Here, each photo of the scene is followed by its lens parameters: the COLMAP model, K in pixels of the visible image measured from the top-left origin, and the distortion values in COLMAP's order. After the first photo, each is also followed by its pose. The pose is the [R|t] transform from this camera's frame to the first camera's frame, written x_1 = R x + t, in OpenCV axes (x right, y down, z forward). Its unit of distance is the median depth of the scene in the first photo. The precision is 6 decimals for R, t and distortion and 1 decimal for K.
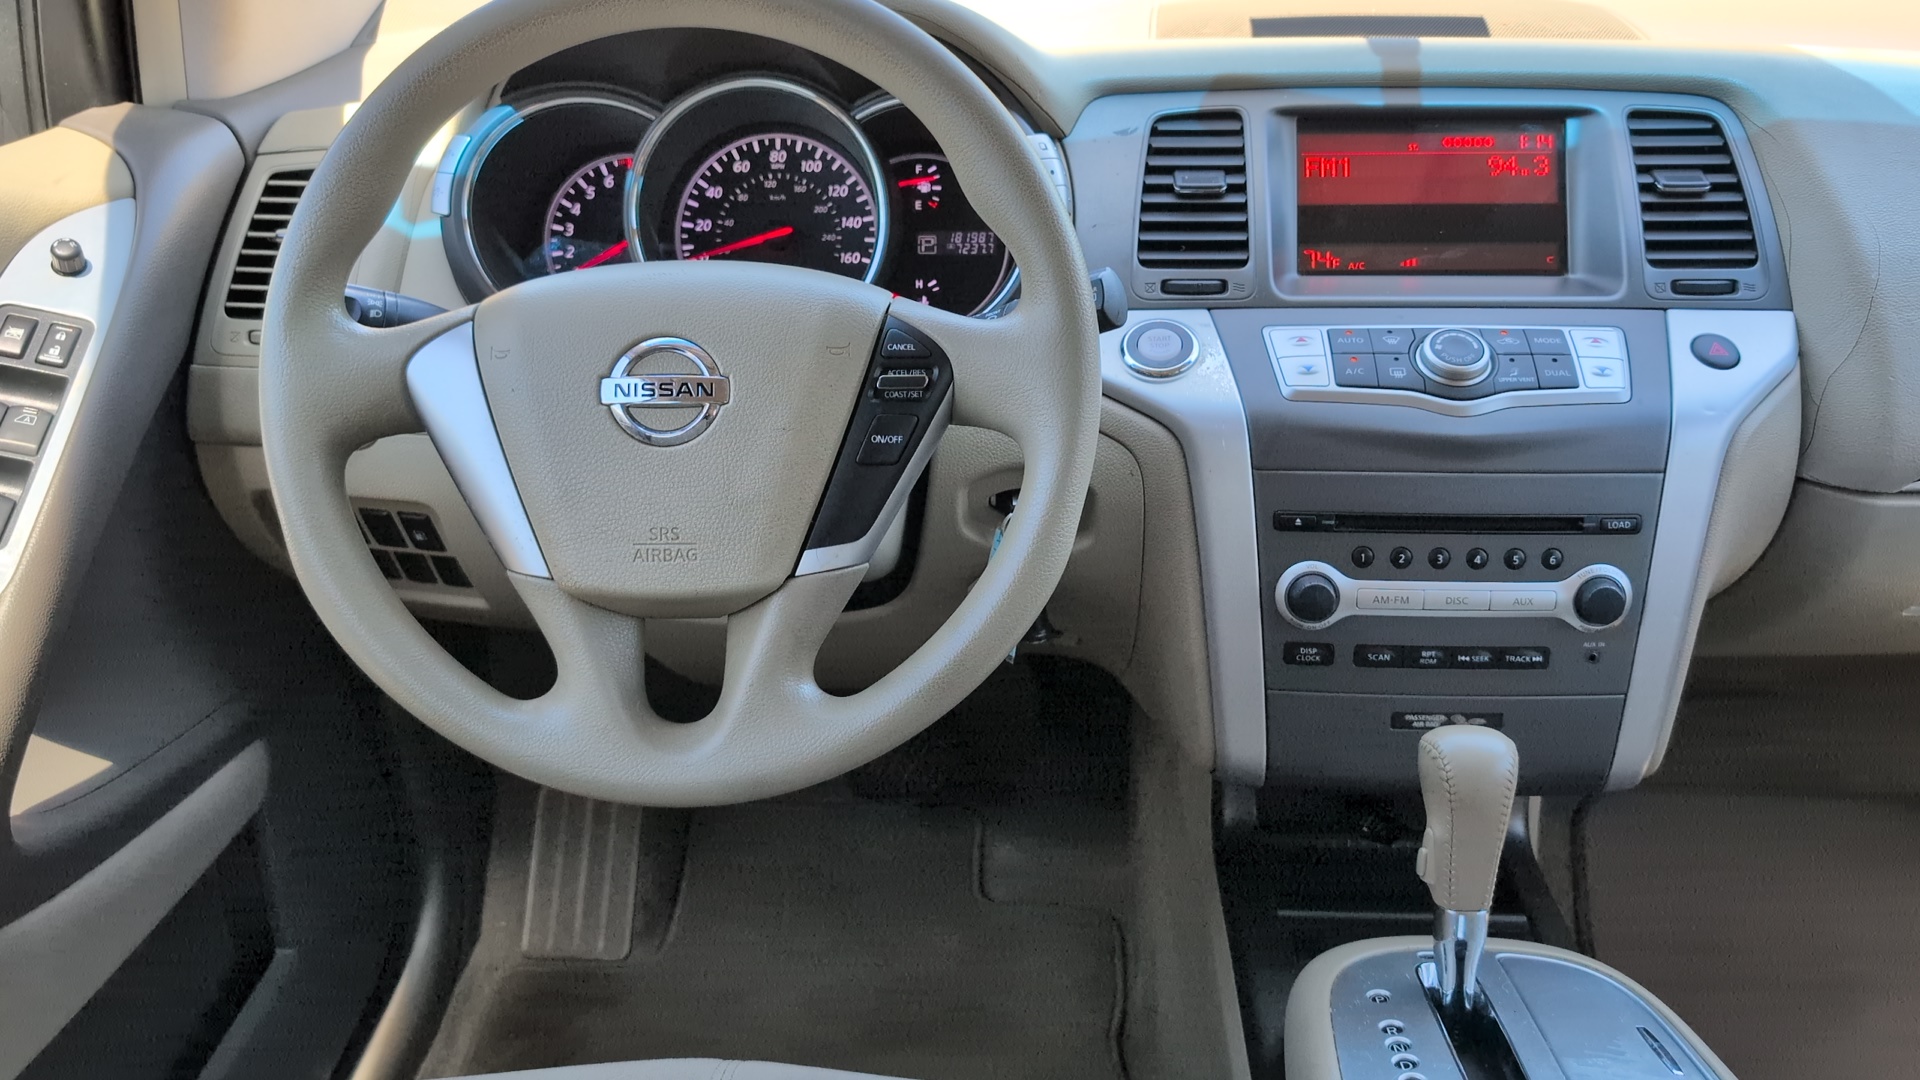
lens RADIAL K [[1613.1, 0, 957.1], [0, 1613.1, 546.0], [0, 0, 1]] dist [0.023806, -0.057243]
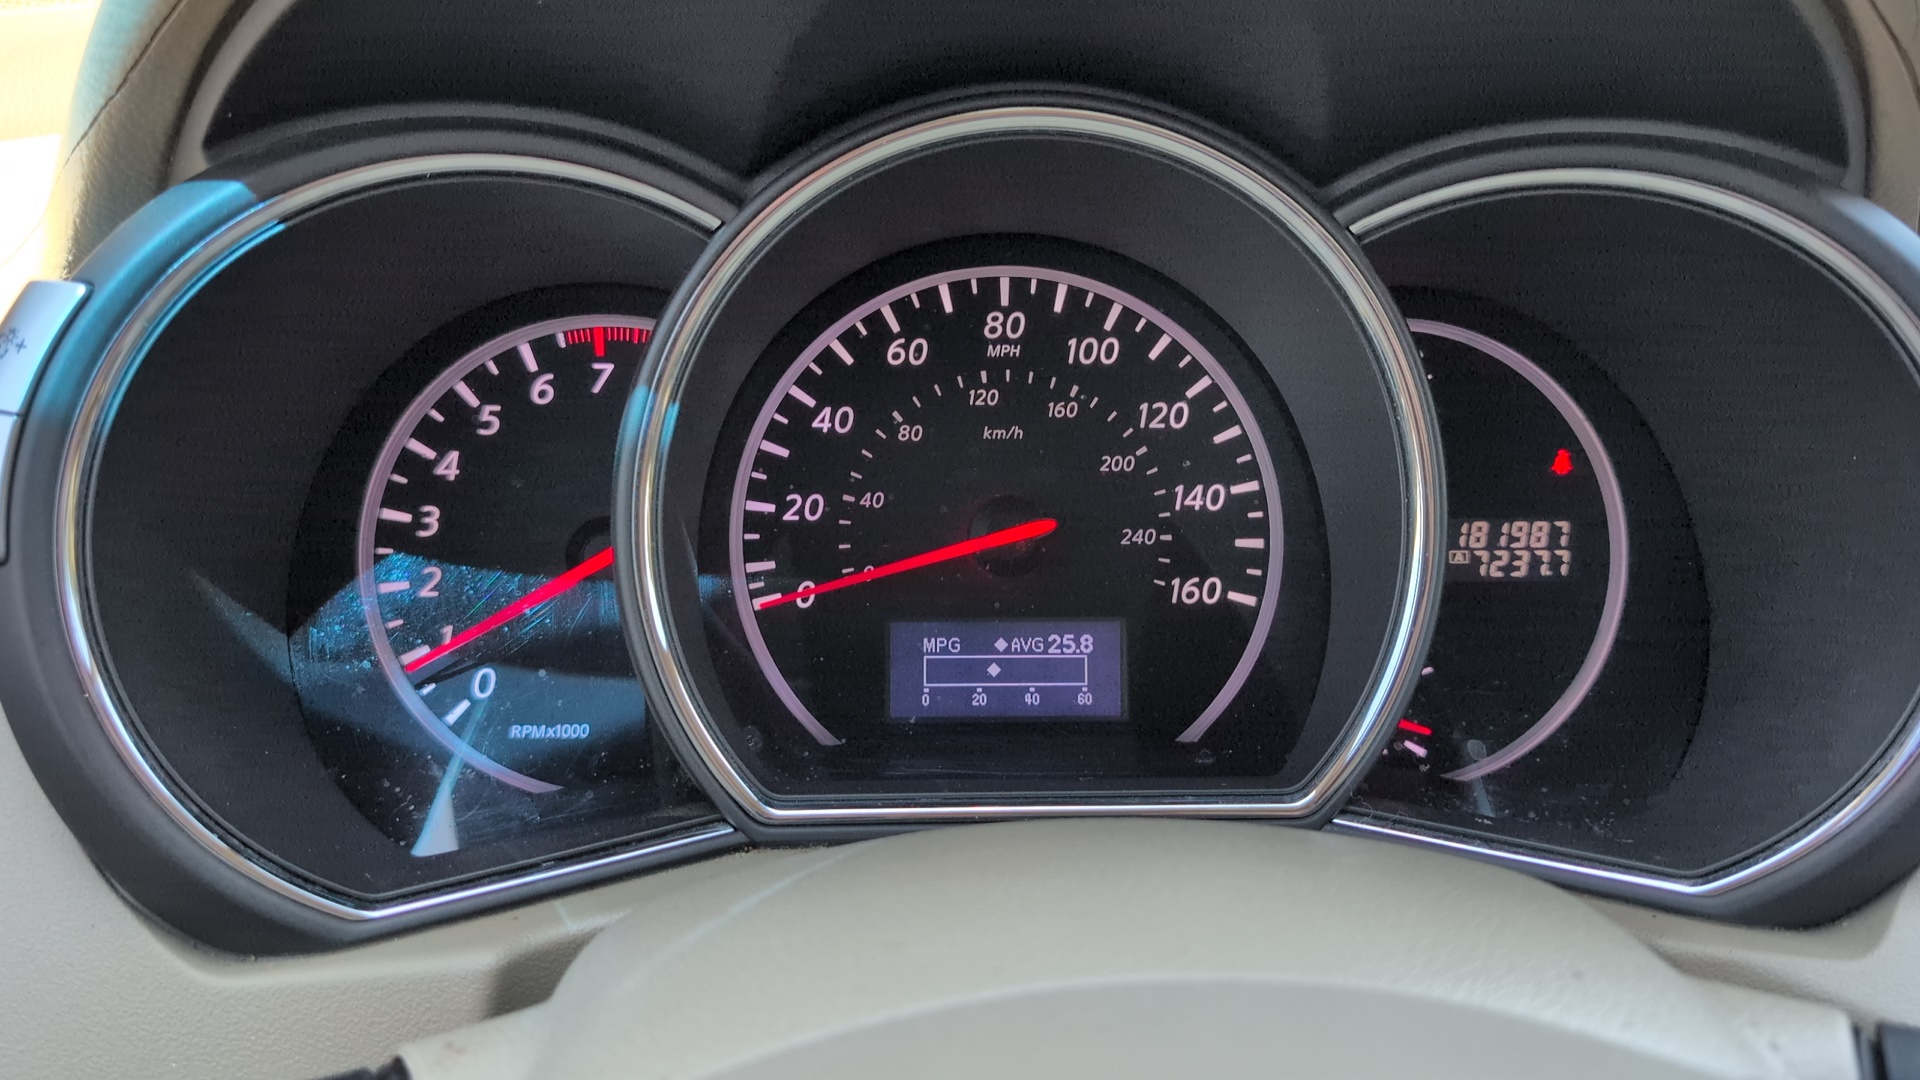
lens RADIAL K [[1613.1, 0, 959.7], [0, 1613.1, 522.6], [0, 0, 1]] dist [0.023806, -0.057243]
pose [[0.994637, -0.011009, 0.102839, -0.176928], [0.018471, 0.997241, -0.071893, -0.186298], [-0.101764, 0.073407, 0.992097, 0.698911]]
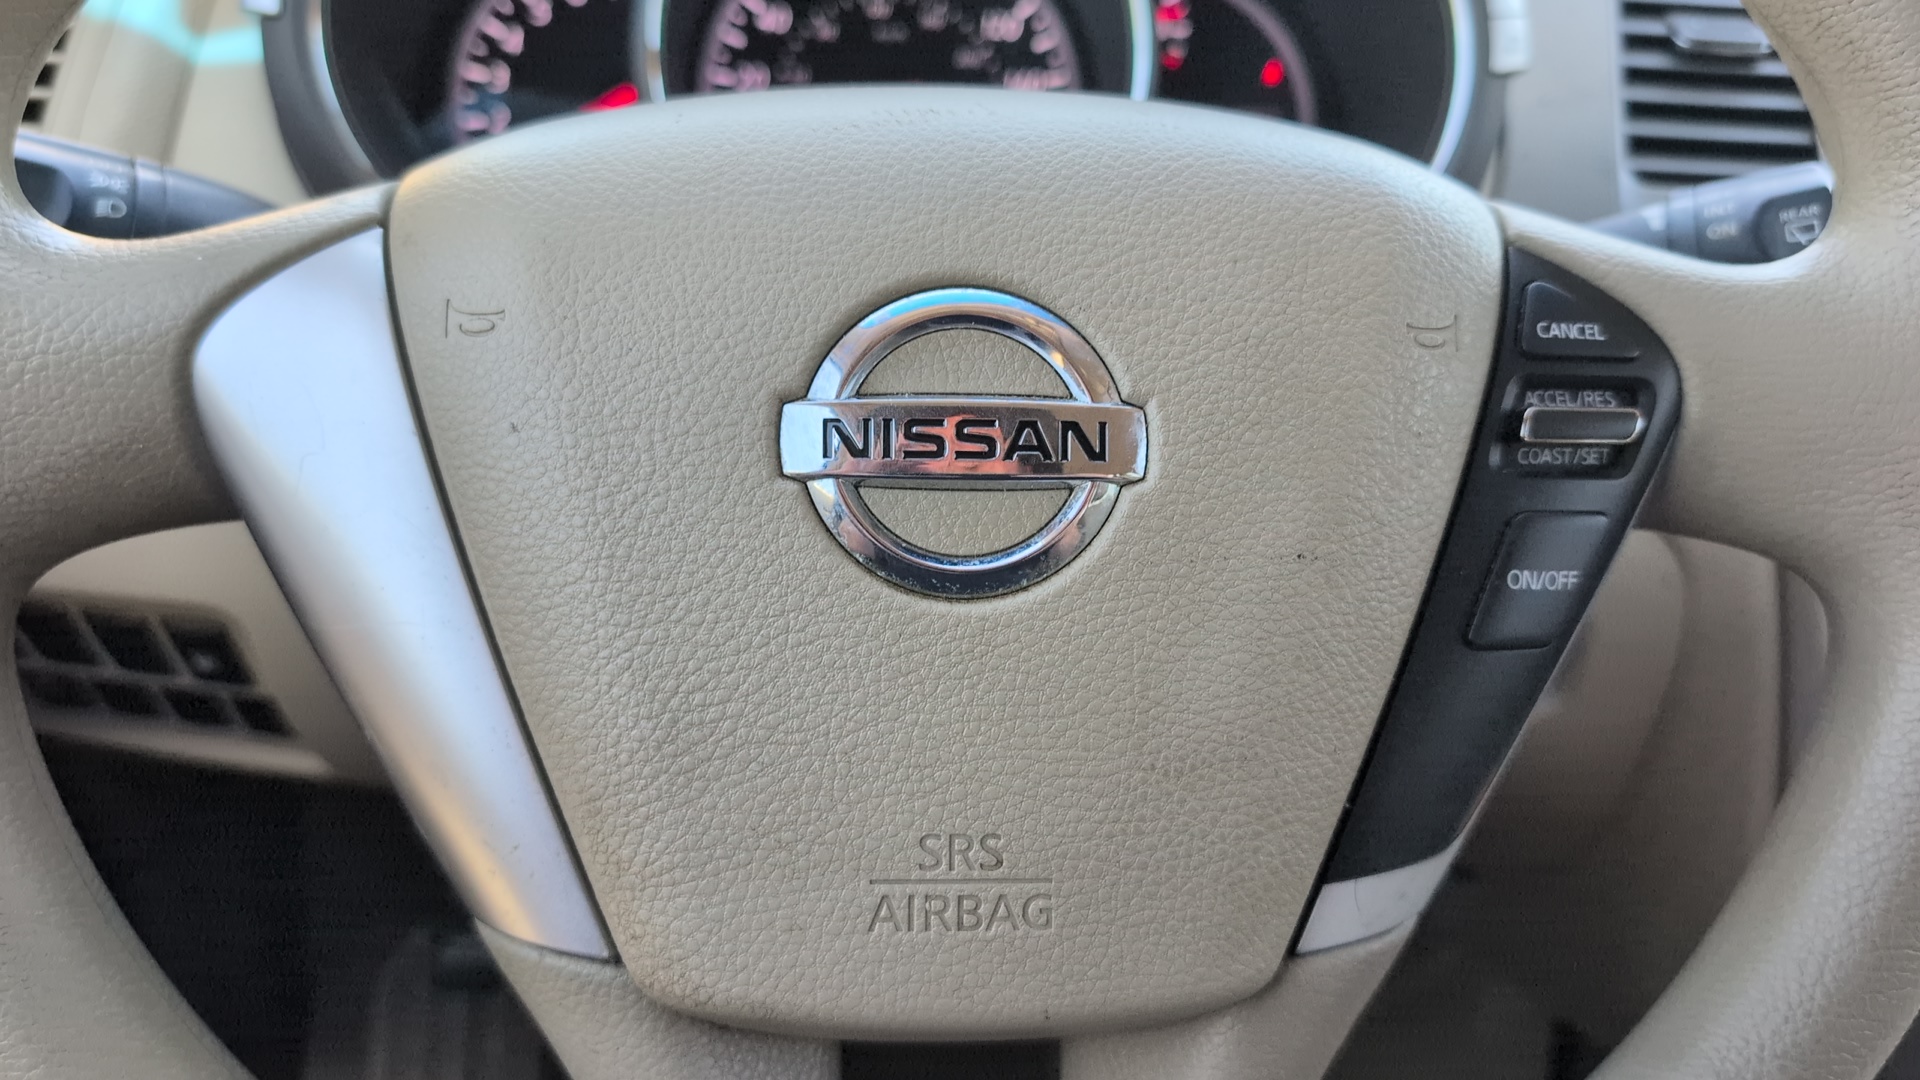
lens RADIAL K [[1613.1, 0, 956.2], [0, 1613.1, 541.8], [0, 0, 1]] dist [0.023806, -0.057243]
pose [[0.991984, 0.014418, 0.125535, -0.173088], [-0.017059, 0.999655, 0.019988, -0.062001], [-0.125204, -0.021969, 0.991888, 0.497445]]
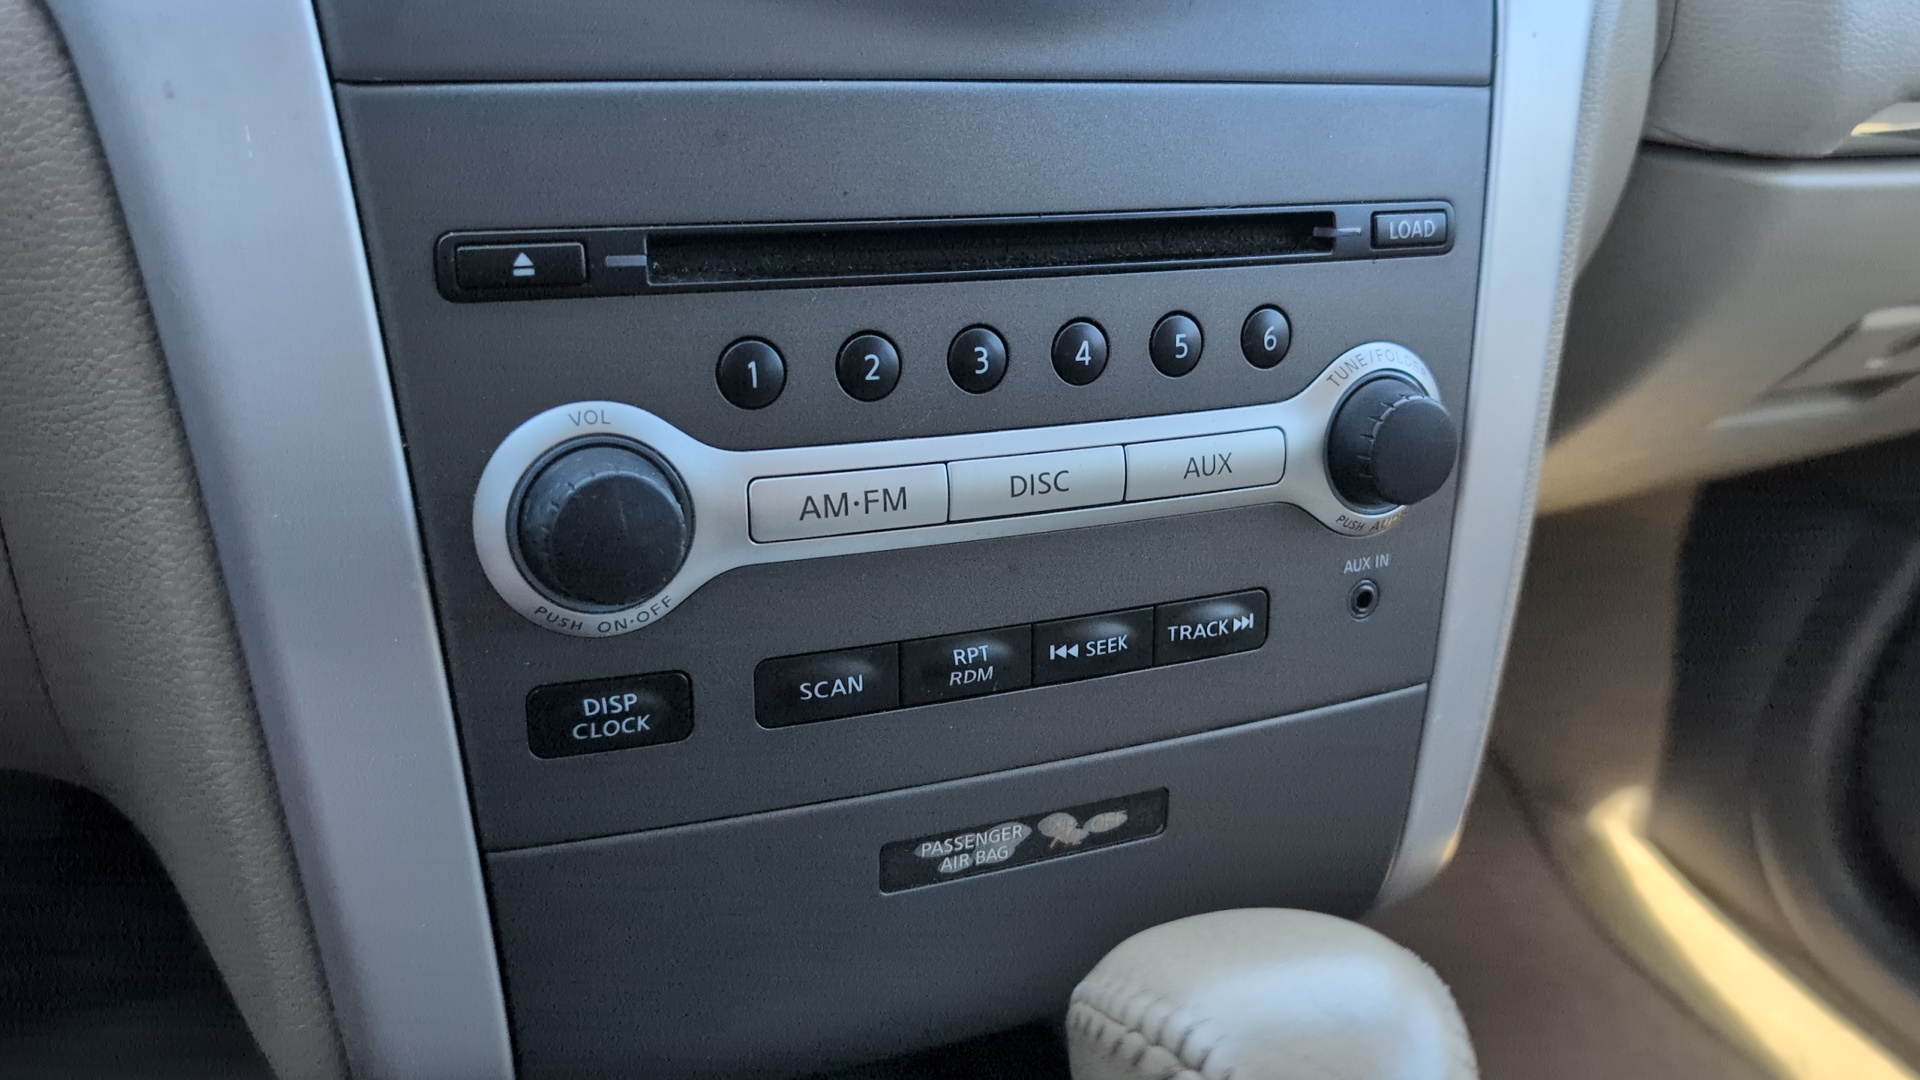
lens RADIAL K [[1613.1, 0, 965.1], [0, 1613.1, 533.8], [0, 0, 1]] dist [0.023806, -0.057243]
pose [[0.891062, -0.117577, 0.438388, 0.141376], [0.109970, 0.993013, 0.042806, 0.026687], [-0.440358, 0.010067, 0.897766, 0.666746]]
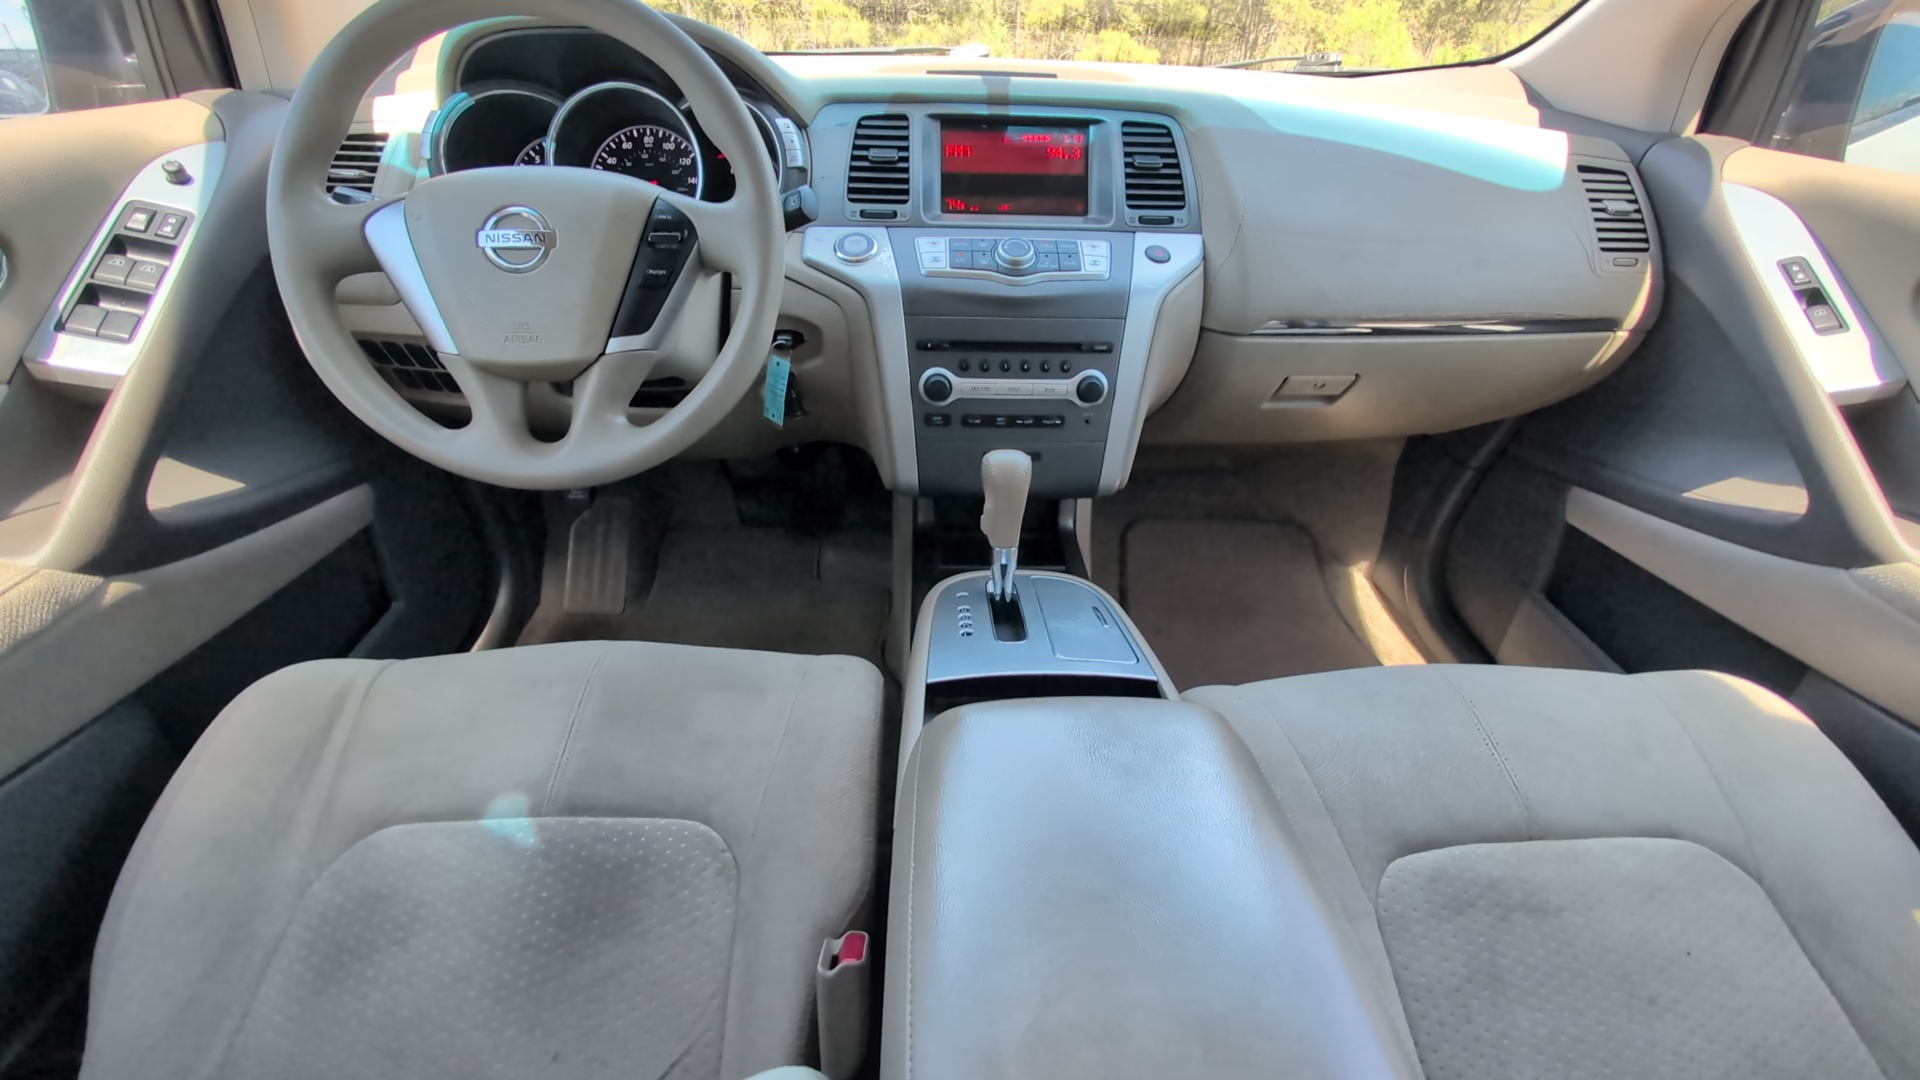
lens RADIAL K [[820.2, 0, 965.3], [0, 820.2, 543.5], [0, 0, 1]] dist [0.002981, -0.001115]
pose [[0.995489, -0.013066, 0.093975, 0.151997], [0.001208, 0.992138, 0.125147, 0.085177], [-0.094871, -0.124469, 0.987678, 0.054433]]
